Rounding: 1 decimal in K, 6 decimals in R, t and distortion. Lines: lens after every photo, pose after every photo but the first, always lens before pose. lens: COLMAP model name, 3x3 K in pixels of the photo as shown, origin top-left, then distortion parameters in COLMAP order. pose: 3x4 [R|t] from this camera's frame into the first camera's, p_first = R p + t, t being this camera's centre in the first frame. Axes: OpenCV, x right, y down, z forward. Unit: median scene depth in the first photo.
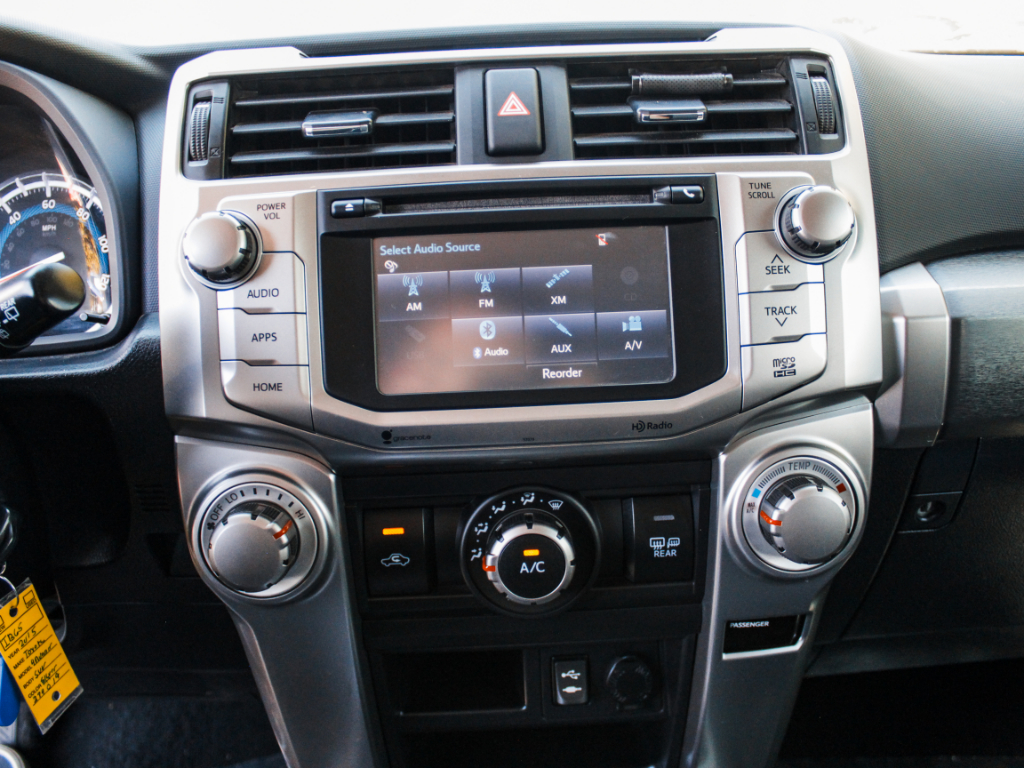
lens RADIAL K [[983.2, 0, 512.0], [0, 983.2, 384.0], [0, 0, 1]] dist [-0.151616, 0.178151]
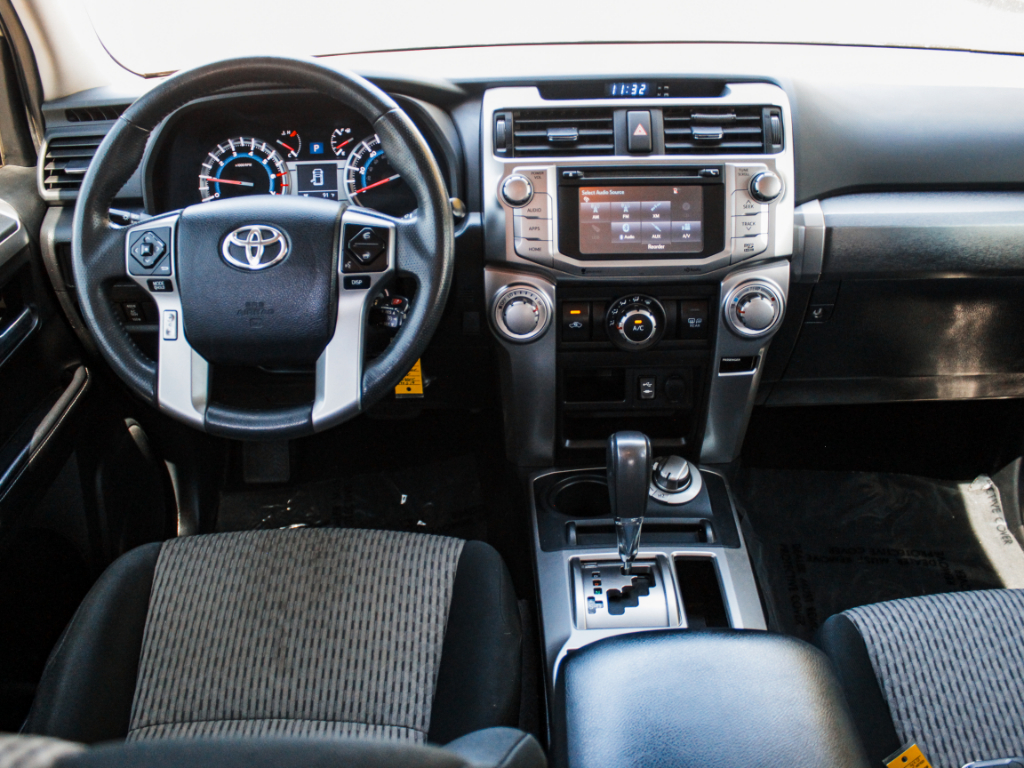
lens RADIAL K [[983.2, 0, 512.0], [0, 983.2, 384.0], [0, 0, 1]] dist [-0.151616, 0.178151]
pose [[0.999279, 0.029646, -0.023715, -0.229526], [-0.024965, 0.983748, 0.177813, -0.094710], [0.028601, -0.177093, 0.983779, -1.390714]]
